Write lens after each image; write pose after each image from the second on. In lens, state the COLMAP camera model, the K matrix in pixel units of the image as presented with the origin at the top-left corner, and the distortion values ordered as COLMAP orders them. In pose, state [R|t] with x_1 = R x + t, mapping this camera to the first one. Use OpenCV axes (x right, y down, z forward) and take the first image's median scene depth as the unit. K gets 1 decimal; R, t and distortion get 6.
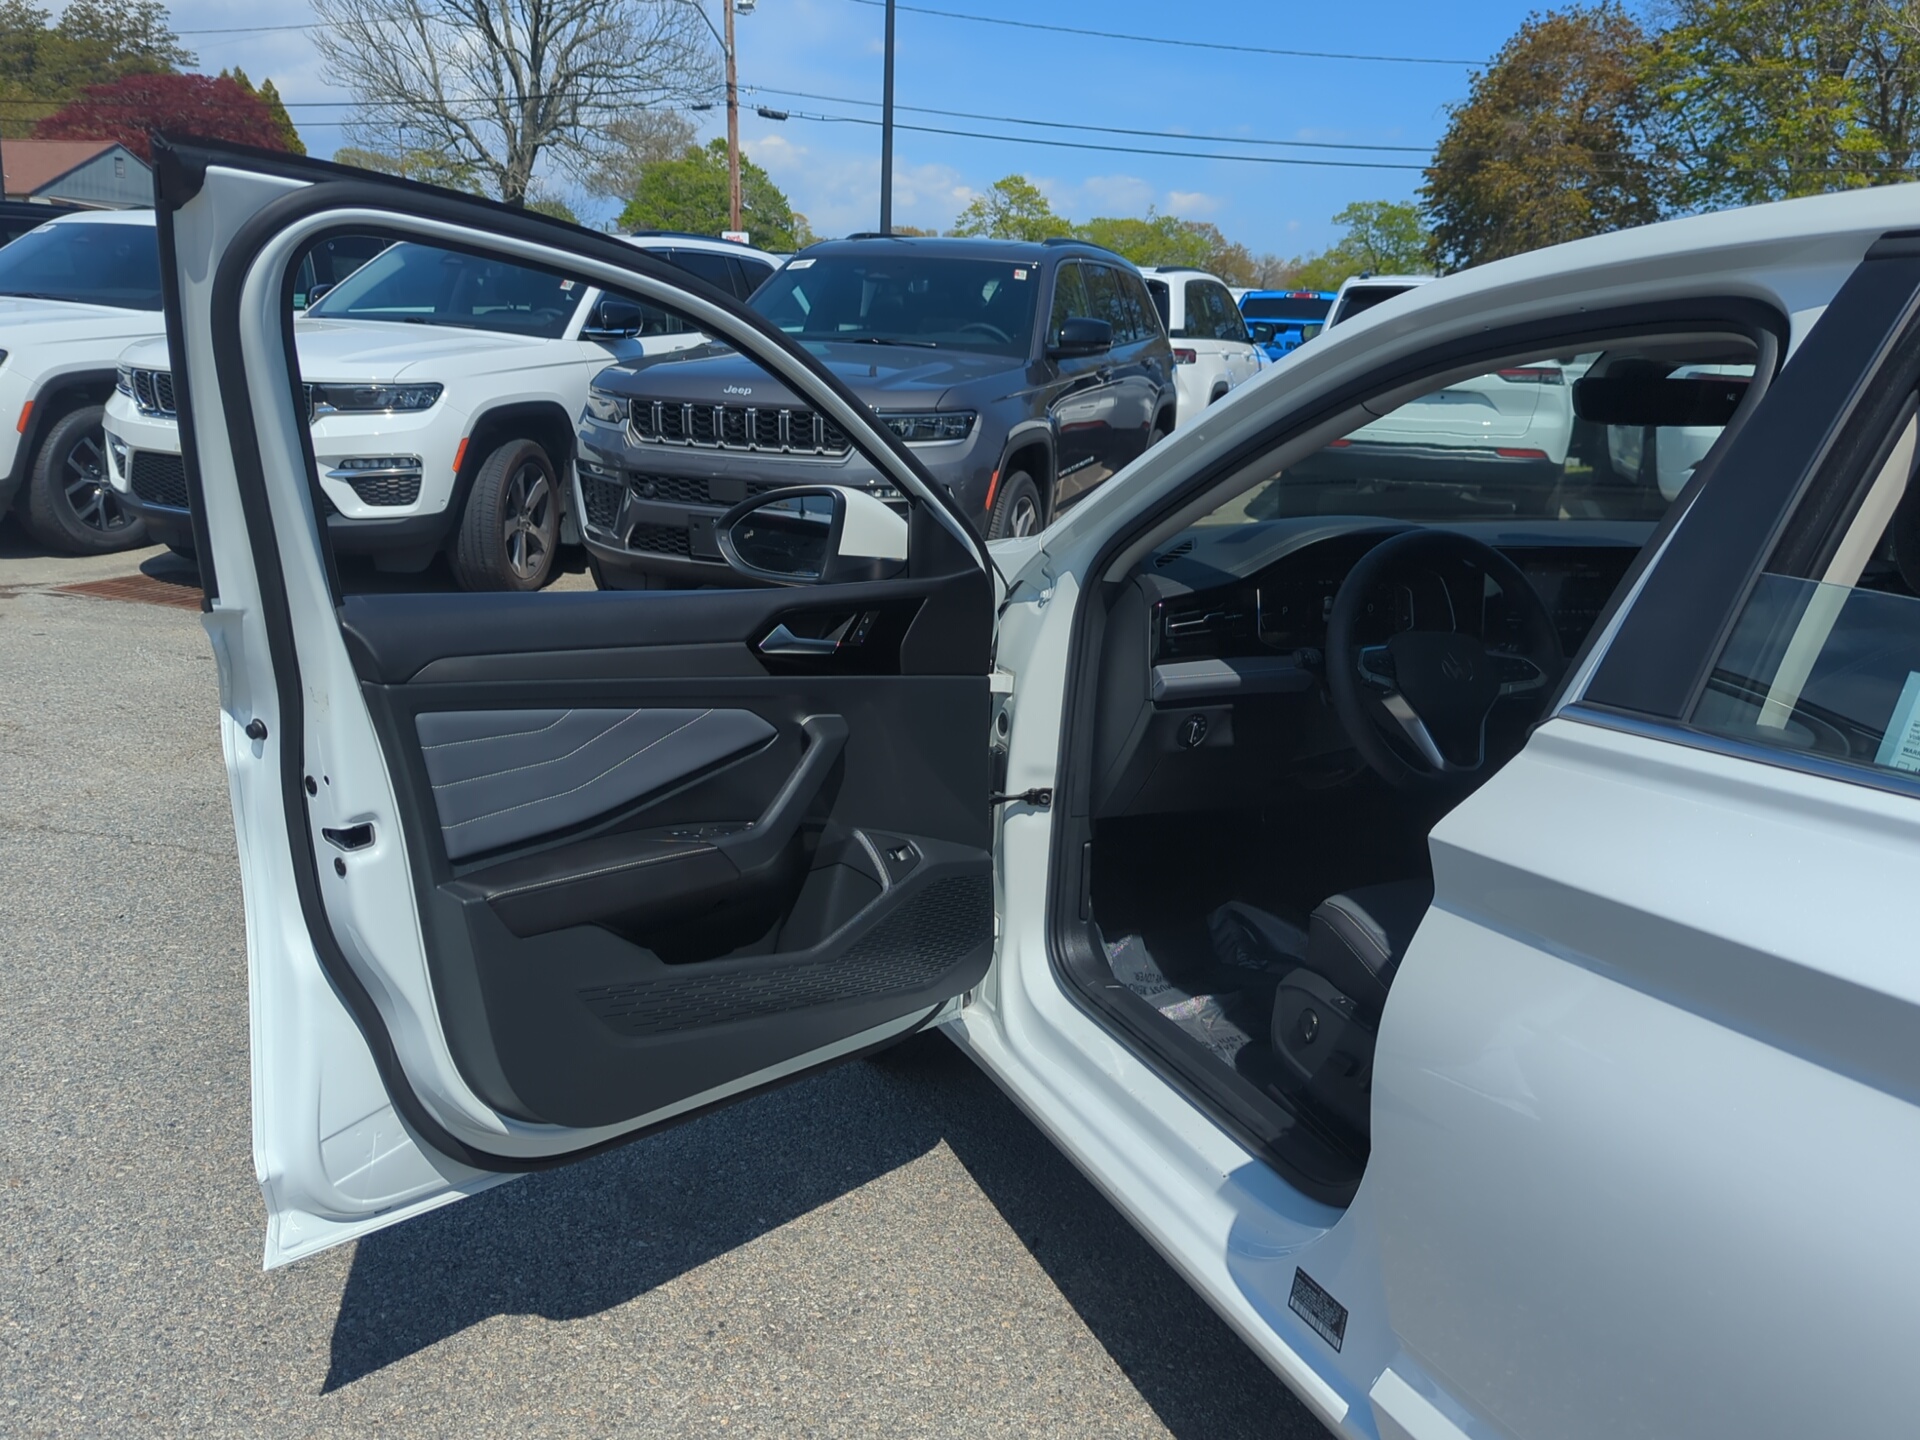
lens RADIAL K [[1558.6, 0, 972.0], [0, 1558.6, 712.4], [0, 0, 1]] dist [0.061181, -0.062172]
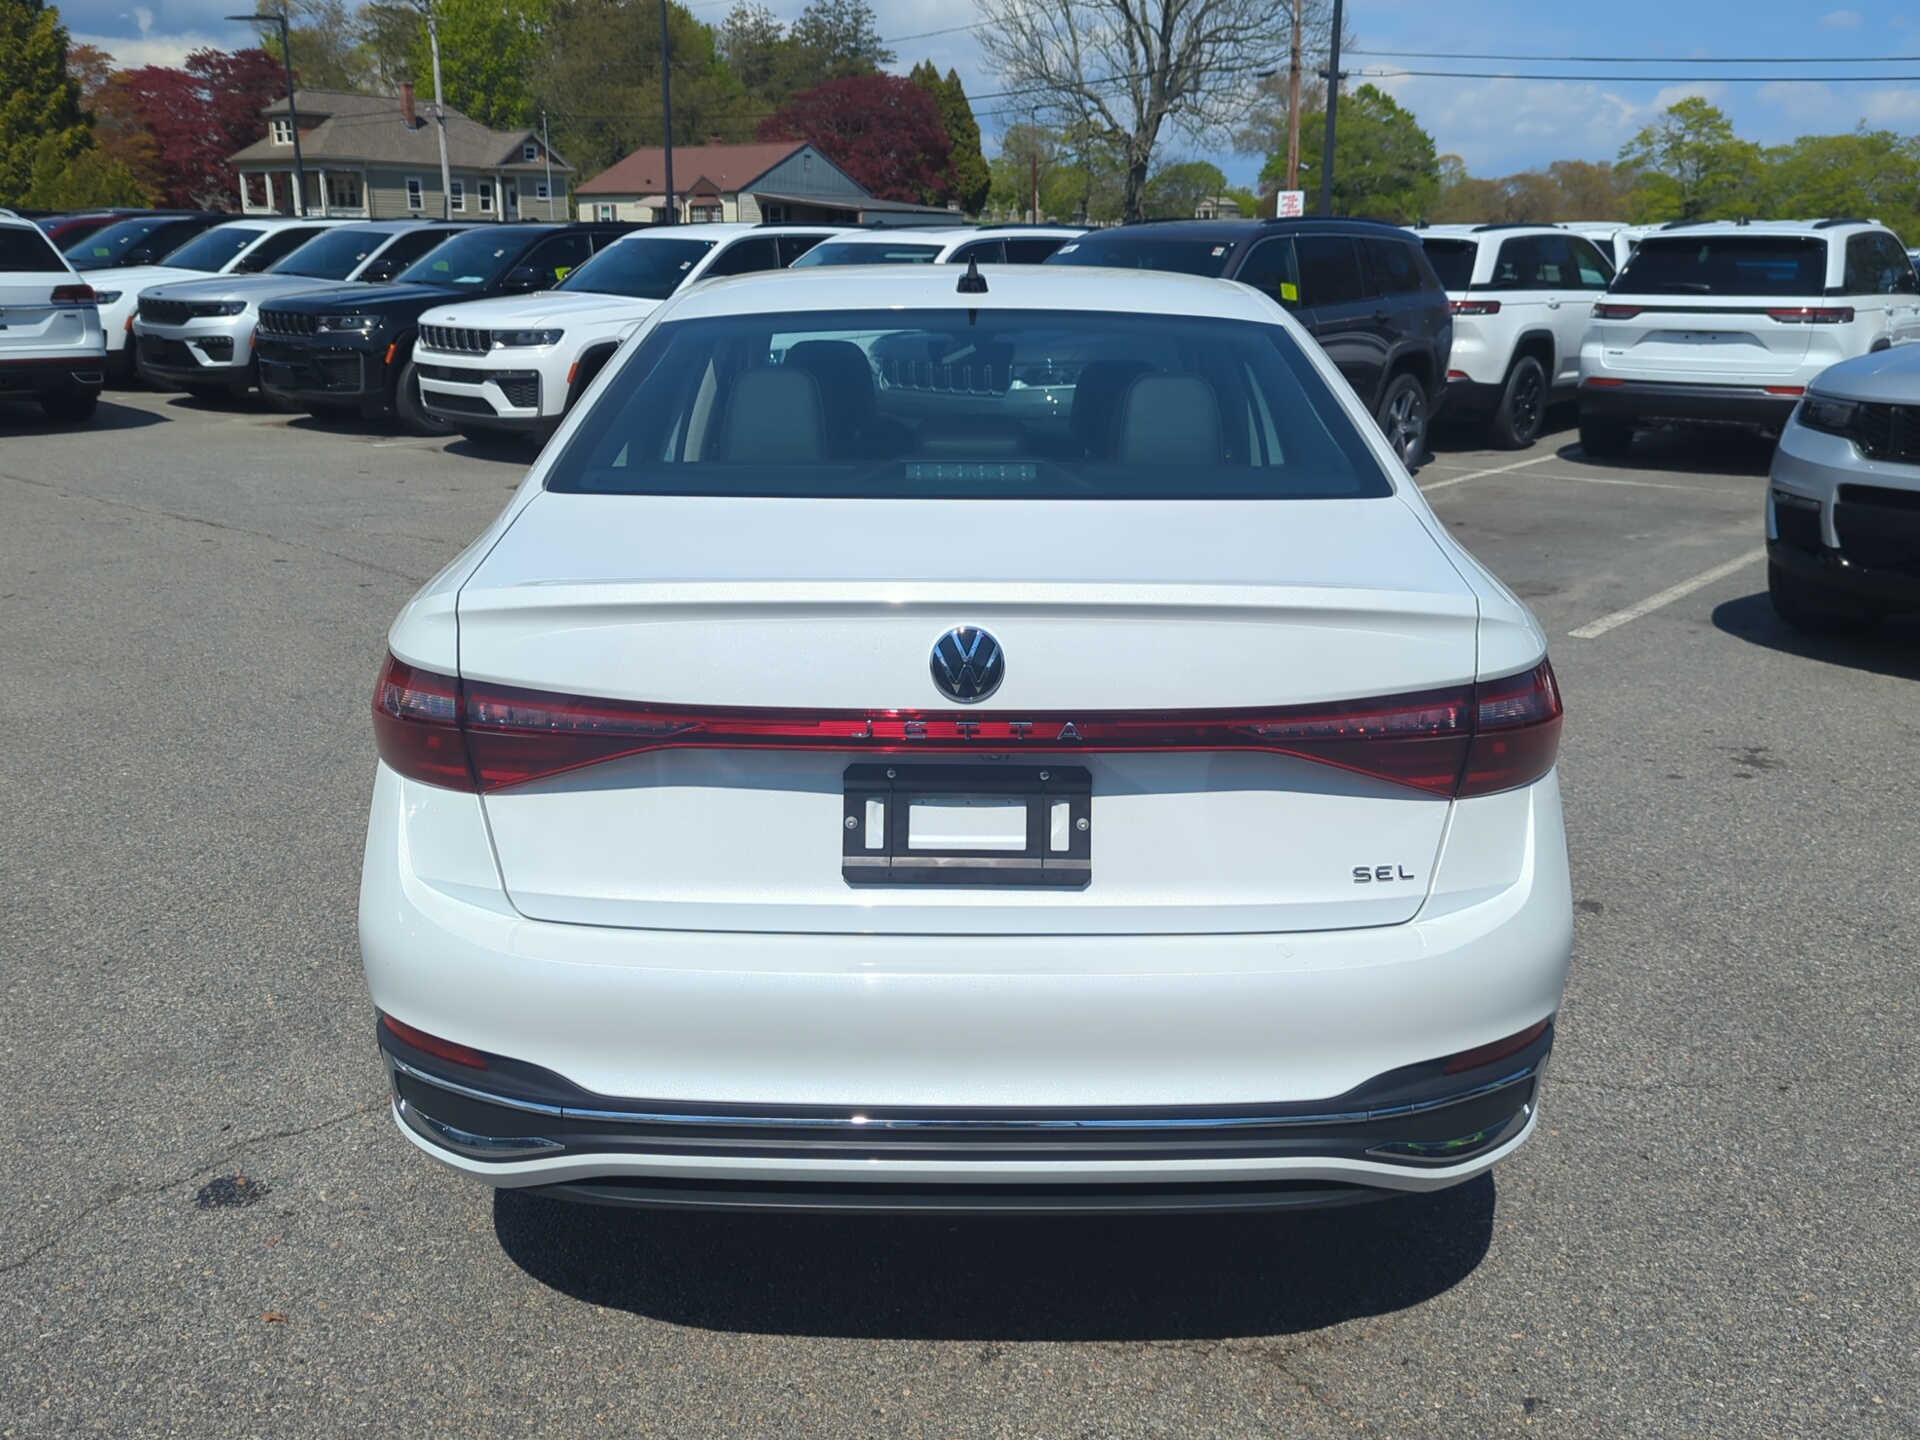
lens RADIAL K [[1558.6, 0, 973.4], [0, 1558.6, 715.8], [0, 0, 1]] dist [0.061181, -0.062172]
pose [[0.919792, 0.075302, -0.385113, 0.069612], [-0.063484, 0.997042, 0.043330, 0.010113], [0.387236, -0.015406, 0.921852, -0.048404]]
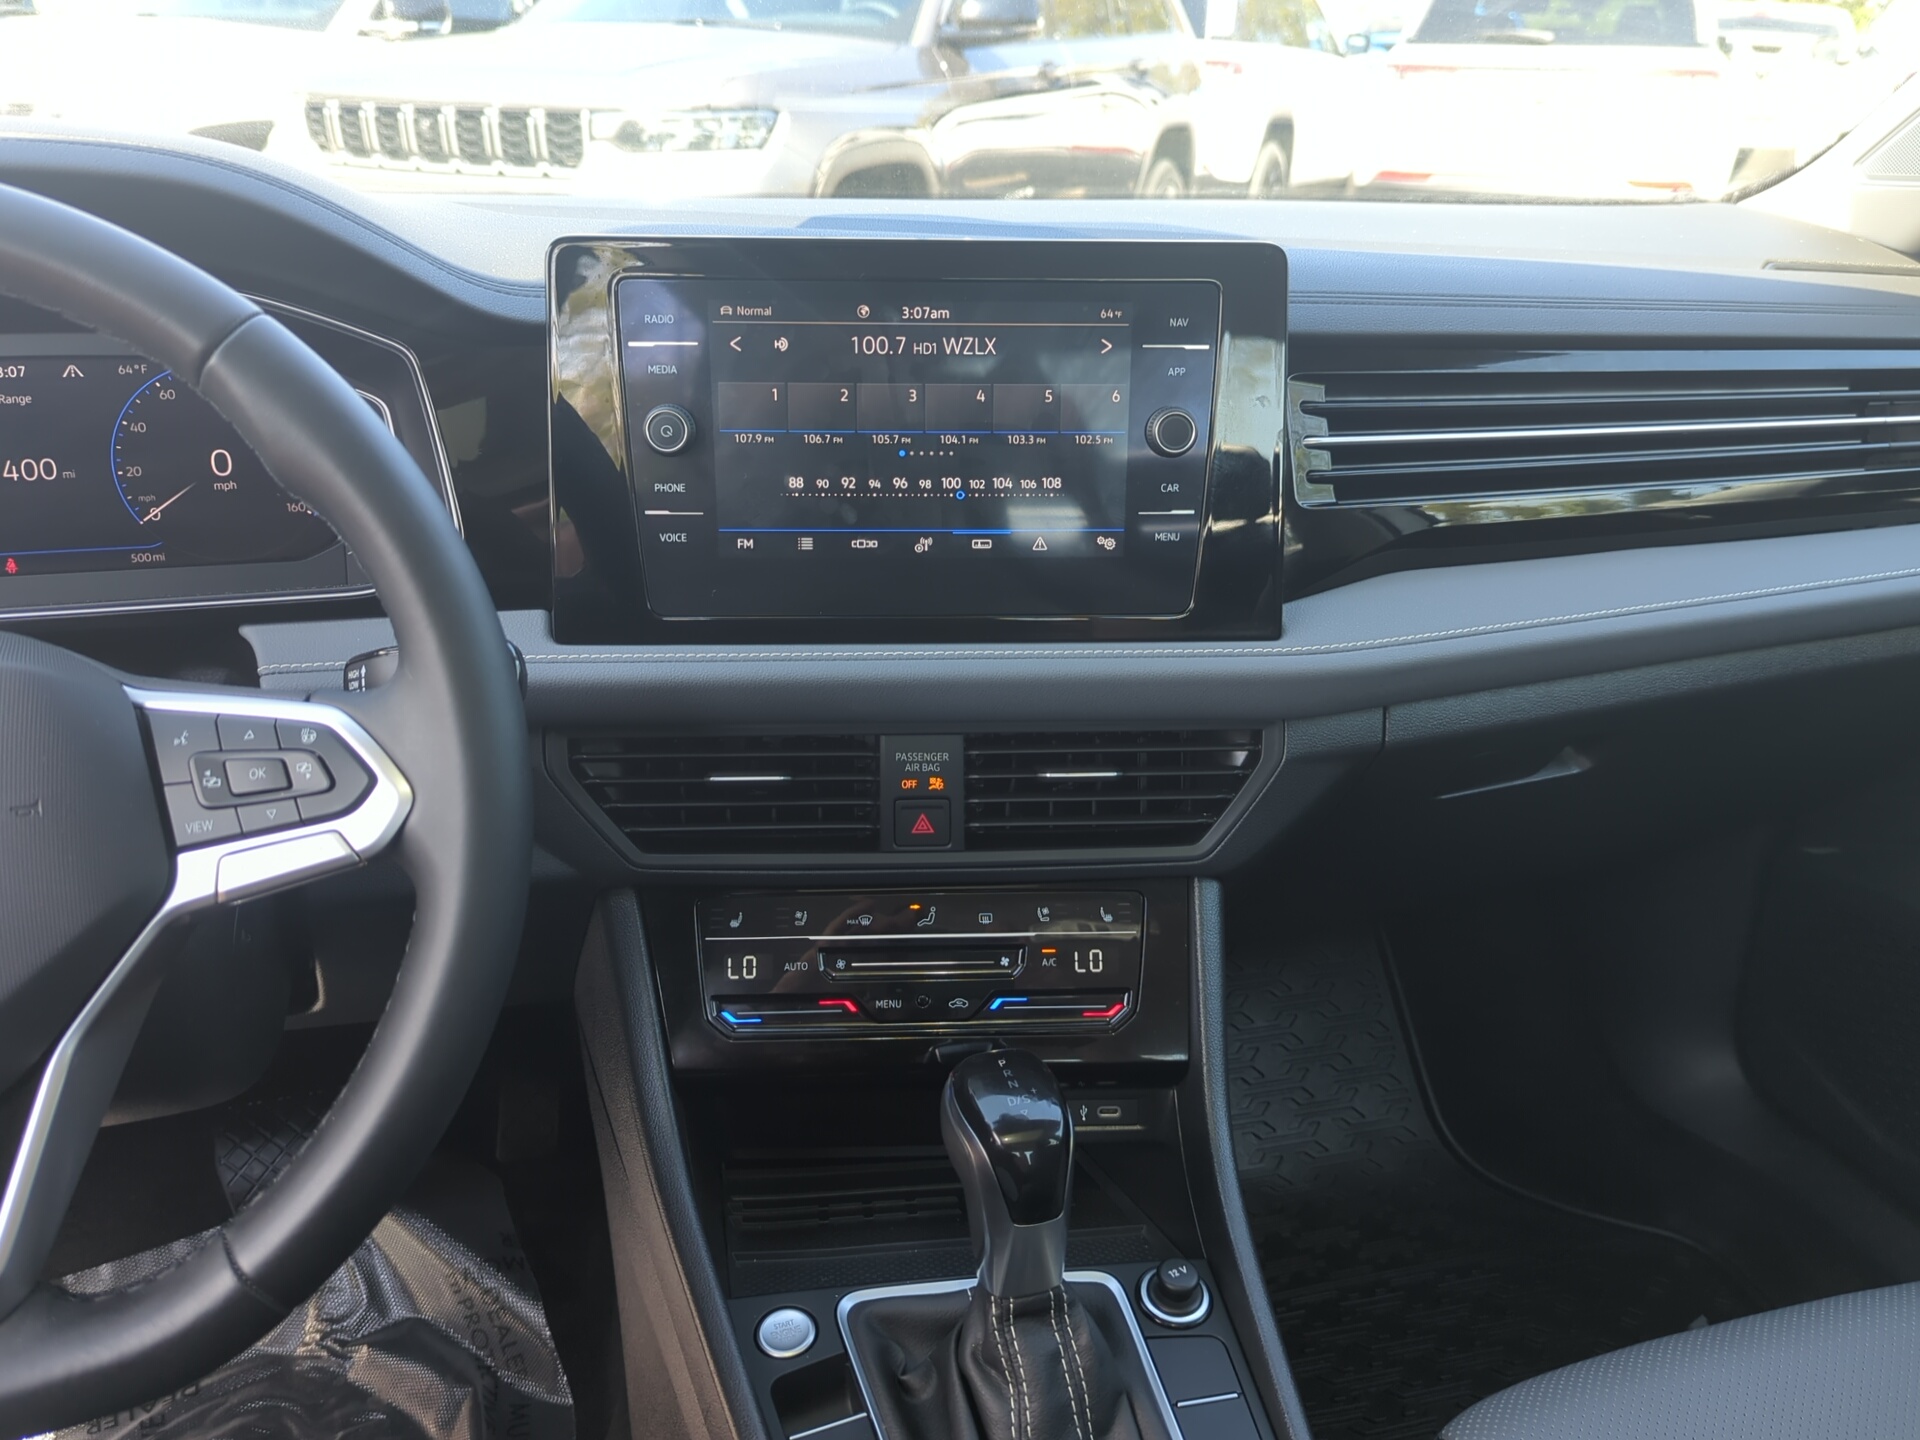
lens RADIAL K [[1603.7, 0, 980.2], [0, 1603.7, 694.3], [0, 0, 1]] dist [0.051158, -0.052211]
pose [[0.995430, 0.015249, -0.094269, 0.025469], [-0.003855, 0.992780, 0.119884, -0.003612], [0.095417, -0.118973, 0.988302, 0.042937]]
